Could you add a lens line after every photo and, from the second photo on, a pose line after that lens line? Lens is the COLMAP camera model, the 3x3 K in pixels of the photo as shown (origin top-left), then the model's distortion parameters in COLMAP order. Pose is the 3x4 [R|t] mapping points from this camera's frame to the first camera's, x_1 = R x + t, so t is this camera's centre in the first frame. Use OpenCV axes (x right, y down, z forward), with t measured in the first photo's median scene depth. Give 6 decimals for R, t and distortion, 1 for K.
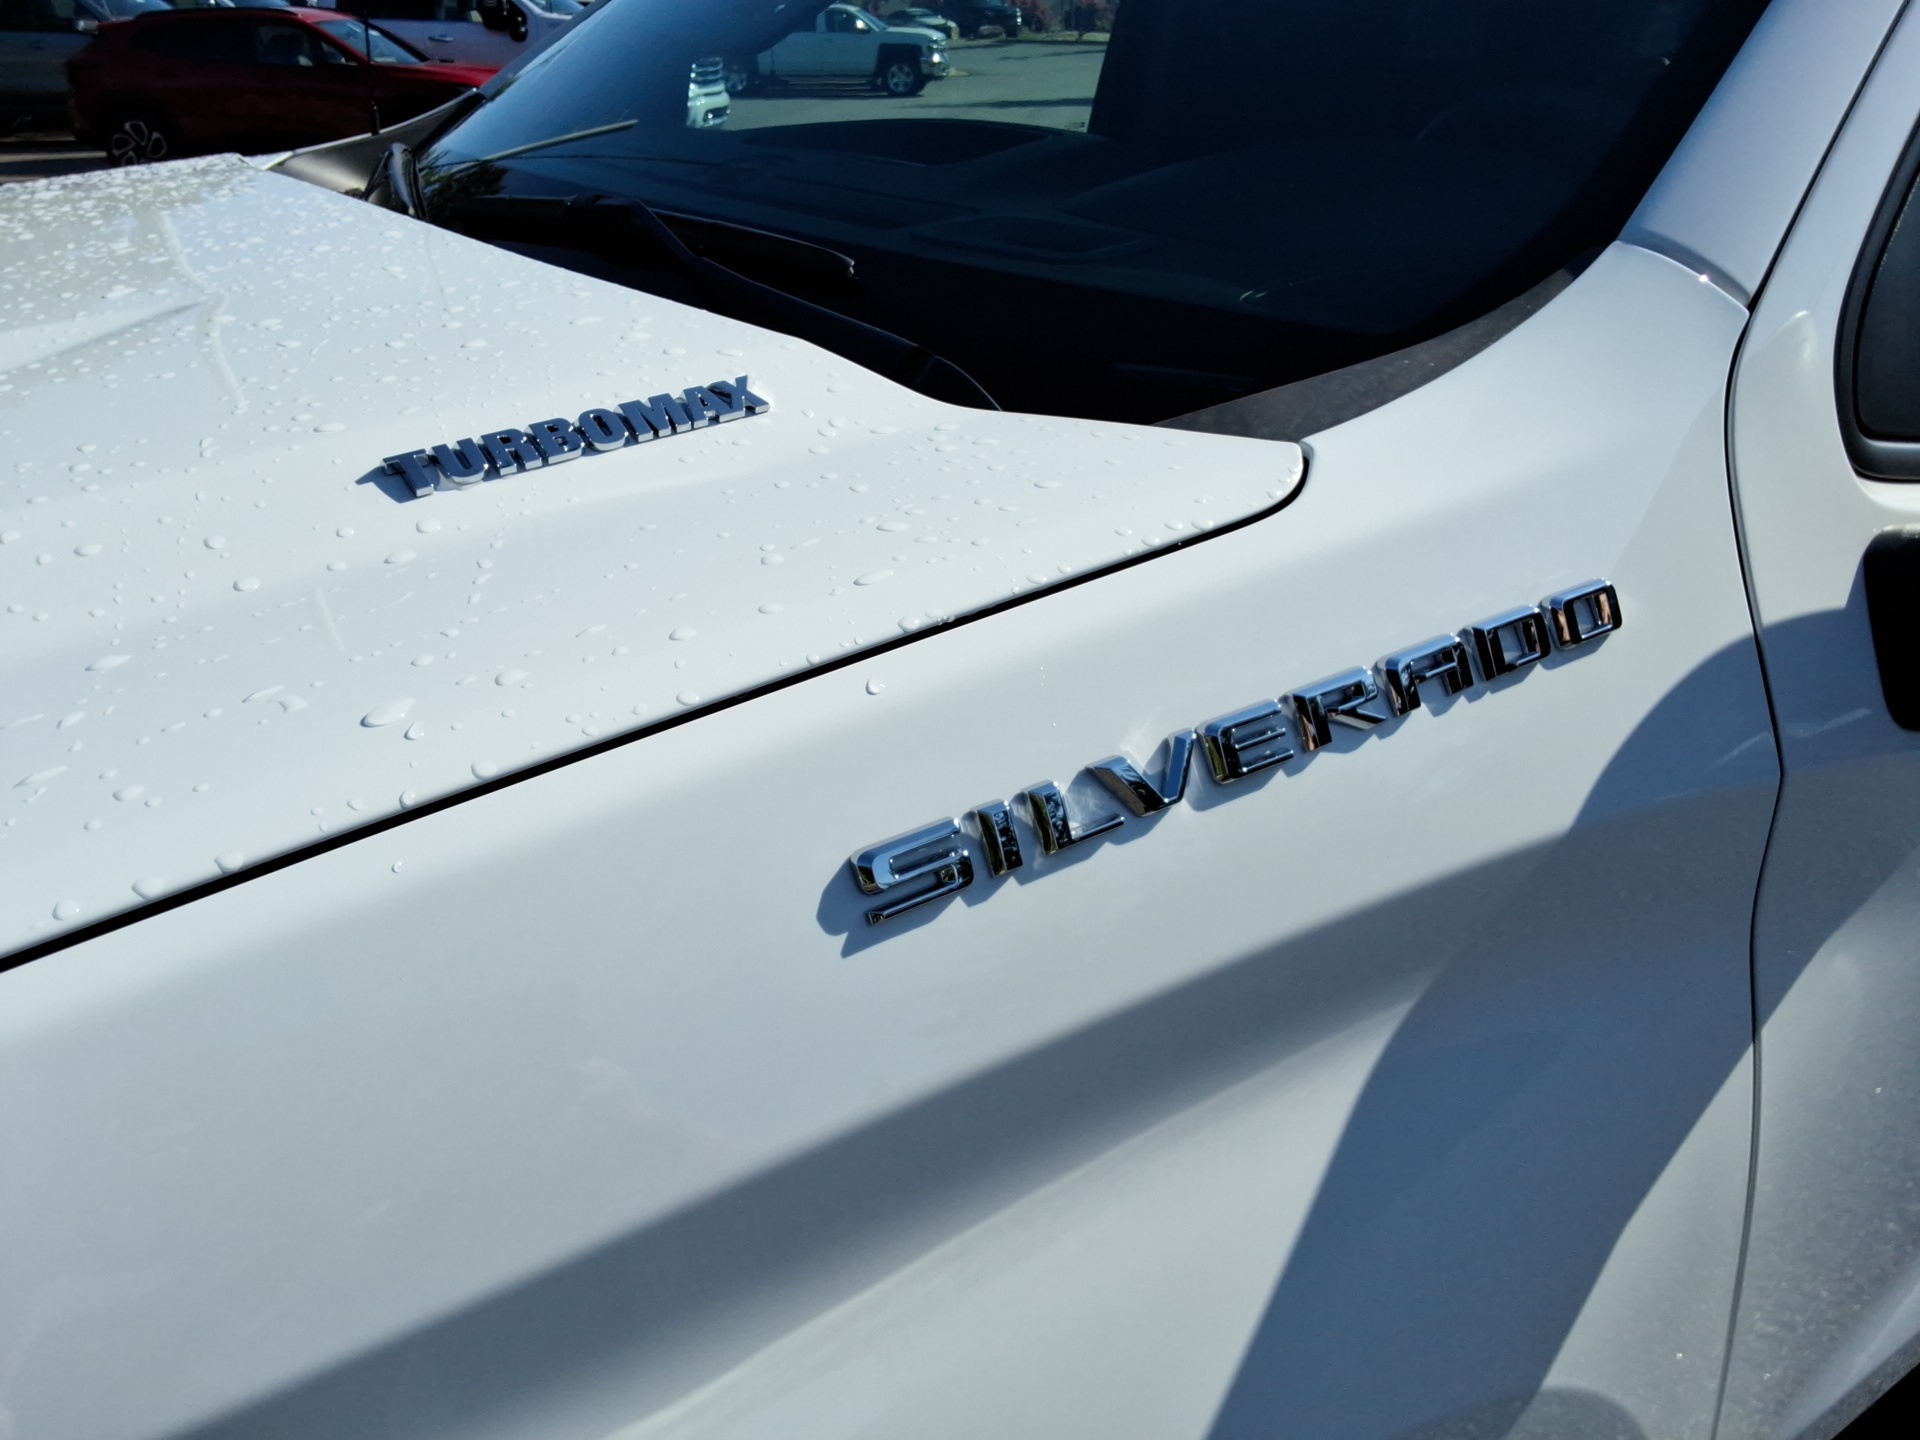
lens RADIAL K [[1526.0, 0, 959.3], [0, 1526.0, 721.1], [0, 0, 1]] dist [0.115841, -0.179150]
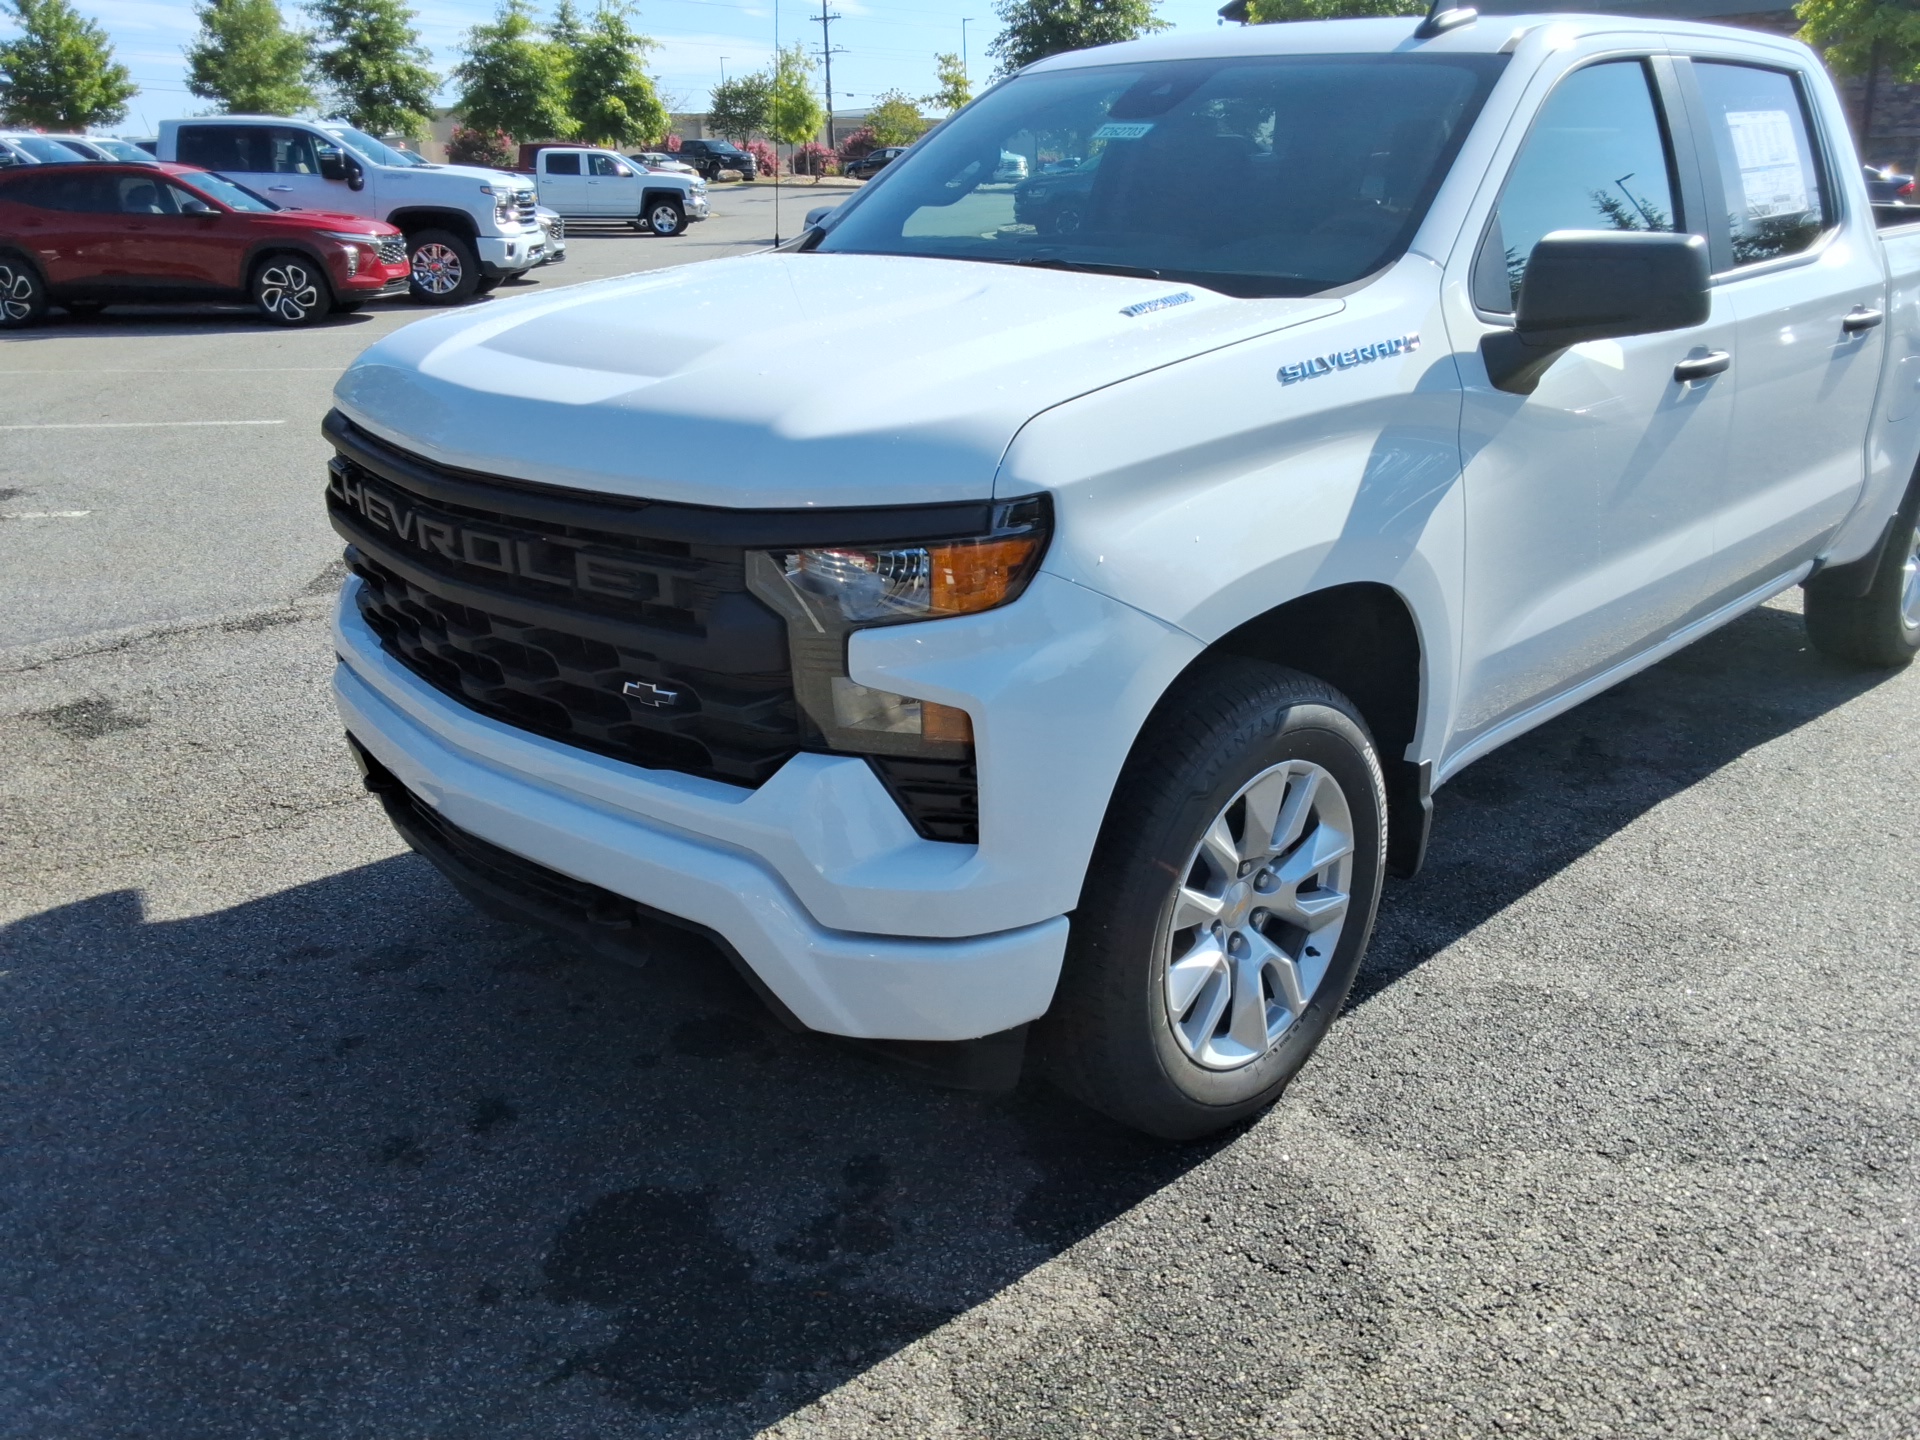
lens RADIAL K [[1560.1, 0, 962.6], [0, 1560.1, 709.3], [0, 0, 1]] dist [0.066382, -0.099374]
pose [[0.985605, -0.061129, 0.157629, -0.061599], [0.075079, 0.993624, -0.084115, 0.048521], [-0.151482, 0.094738, 0.983910, -0.116817]]
